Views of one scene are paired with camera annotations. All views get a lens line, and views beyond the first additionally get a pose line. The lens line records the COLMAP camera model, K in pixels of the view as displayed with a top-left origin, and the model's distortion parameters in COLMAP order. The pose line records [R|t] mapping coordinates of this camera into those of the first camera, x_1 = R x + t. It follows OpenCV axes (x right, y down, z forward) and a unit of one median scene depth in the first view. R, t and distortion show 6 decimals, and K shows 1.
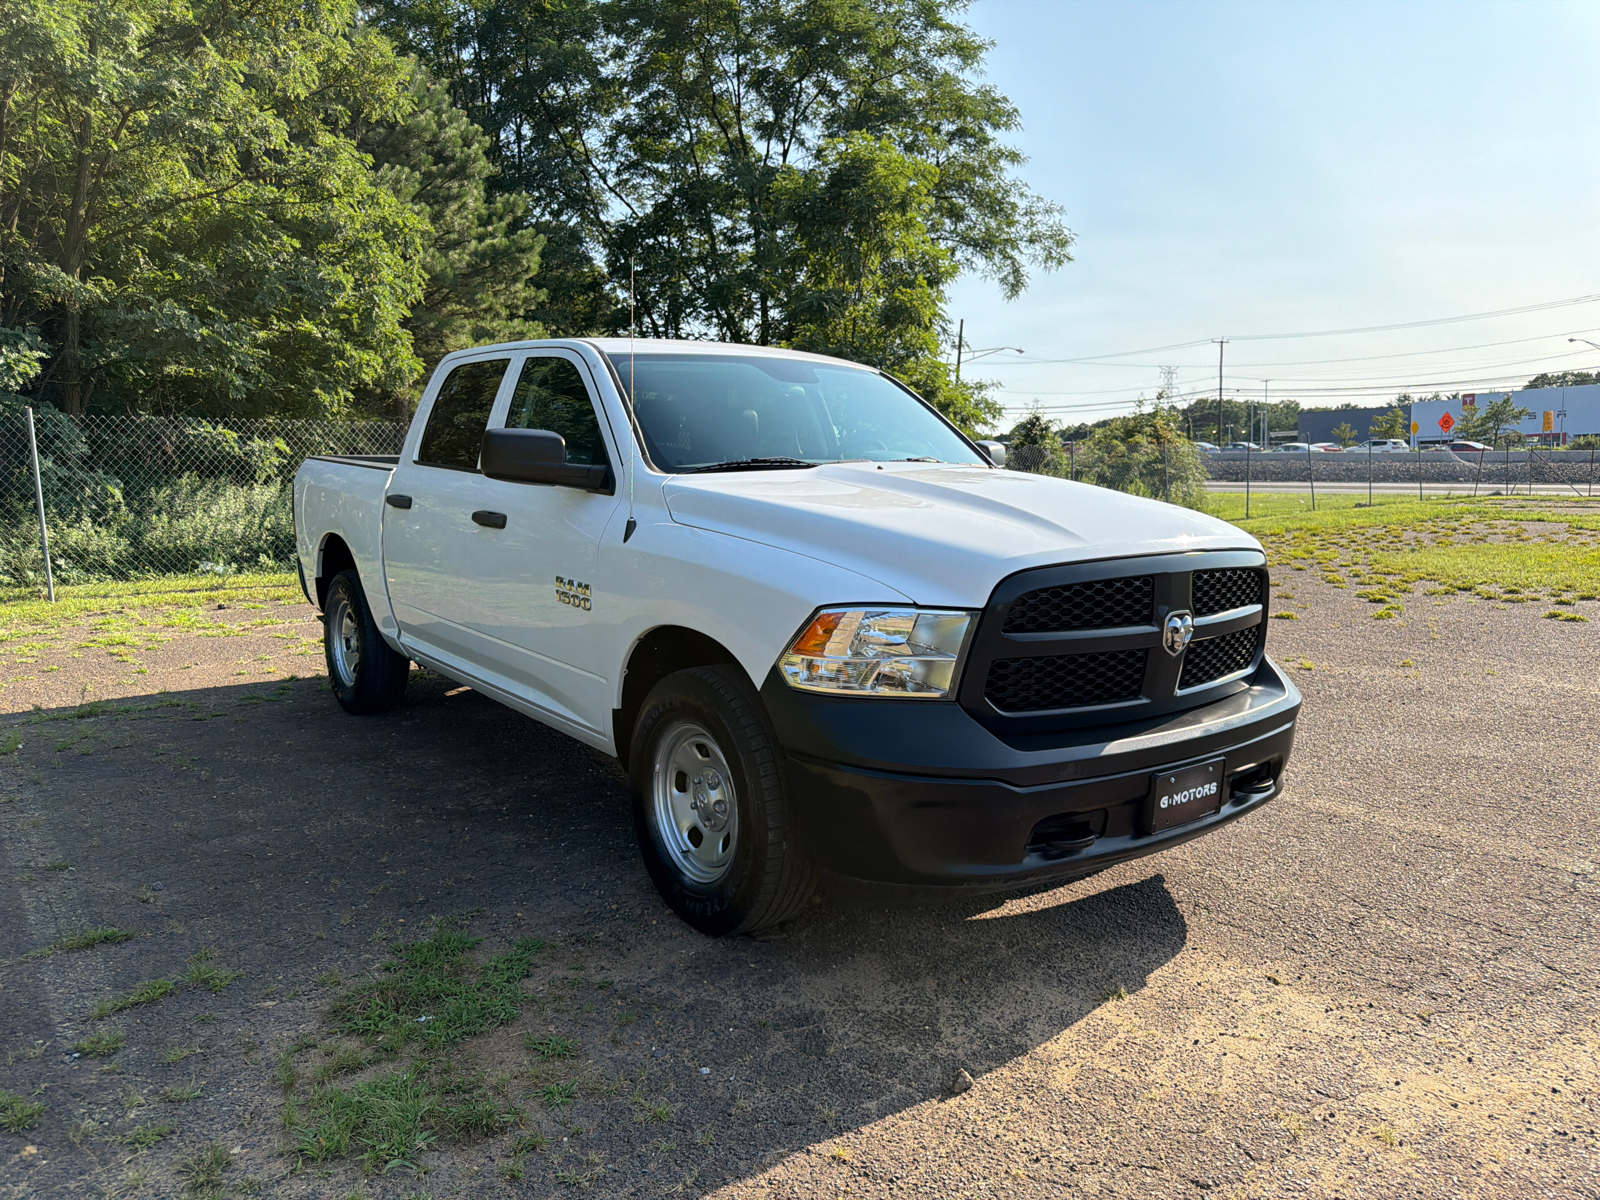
lens RADIAL K [[1128.6, 0, 800.0], [0, 1128.6, 600.0], [0, 0, 1]] dist [0.023251, -0.038598]
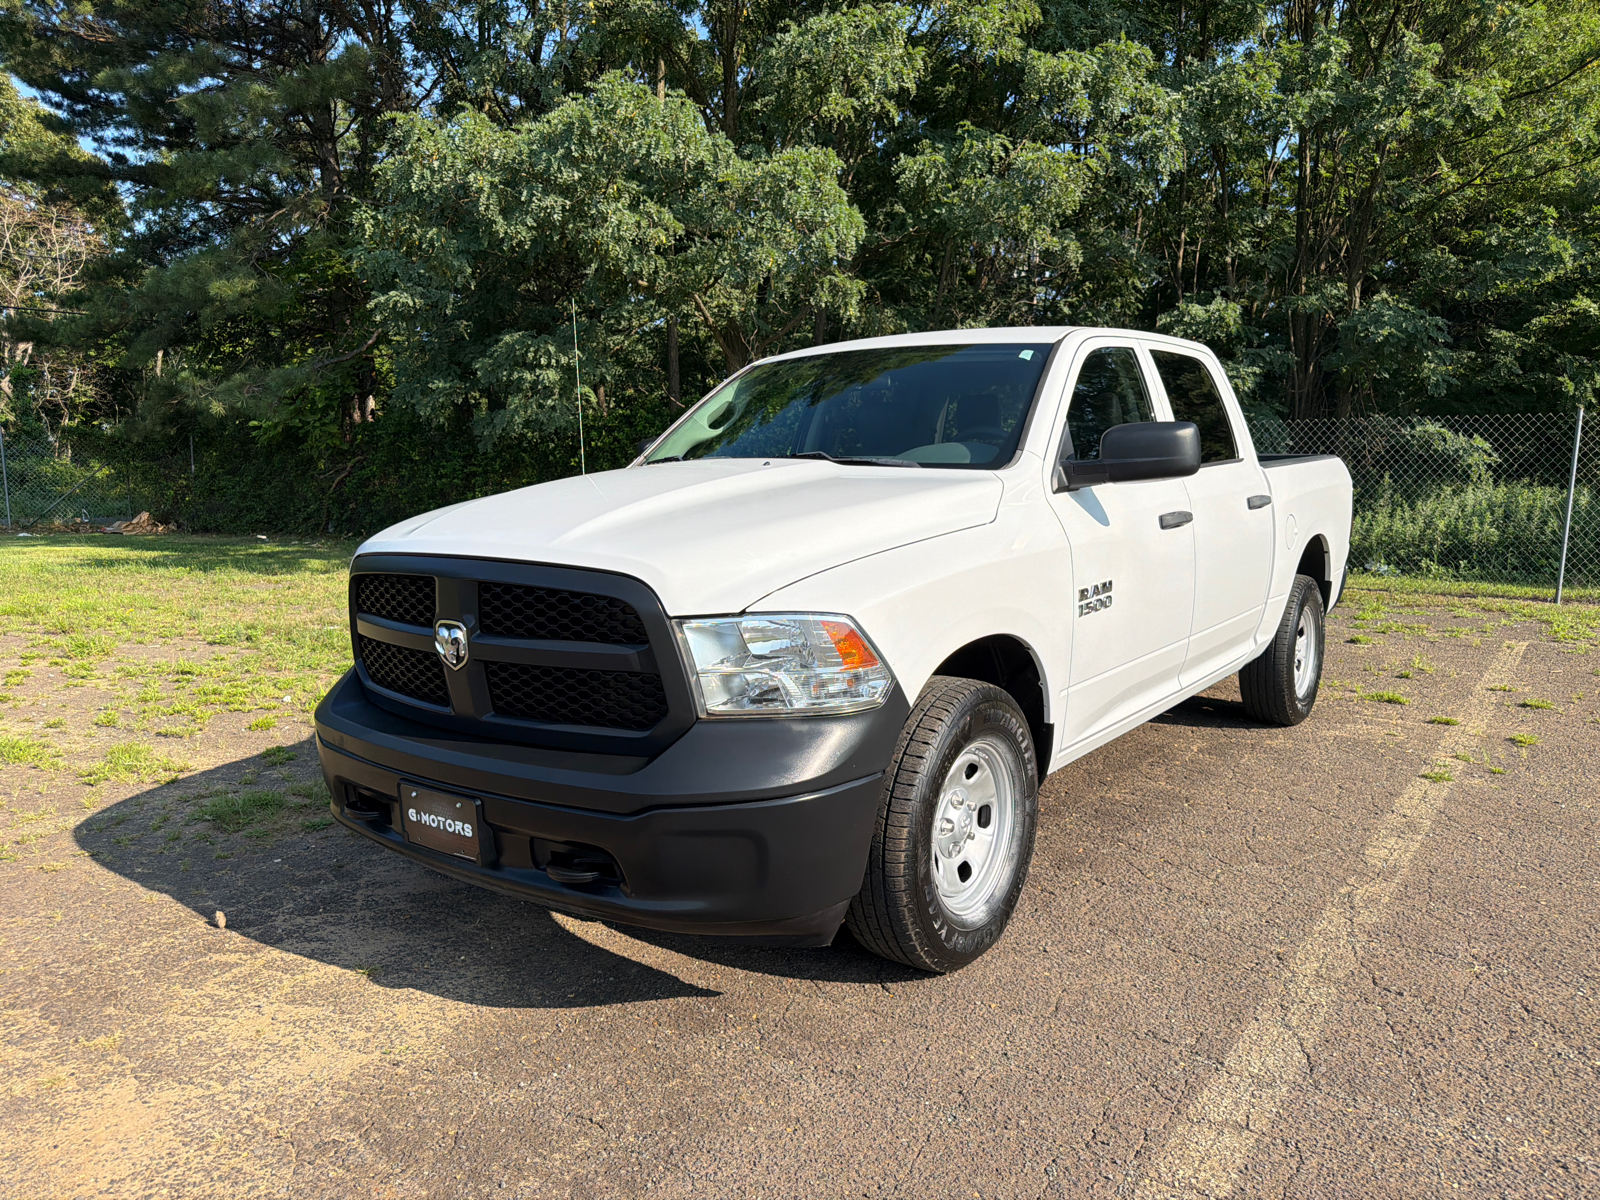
lens RADIAL K [[1141.3, 0, 800.0], [0, 1141.3, 600.0], [0, 0, 1]] dist [0.000722, -0.007211]
pose [[0.282178, 0.102617, -0.953858, 0.236677], [-0.105625, 0.991542, 0.075424, -0.019445], [0.953530, 0.079468, 0.290630, 0.183332]]
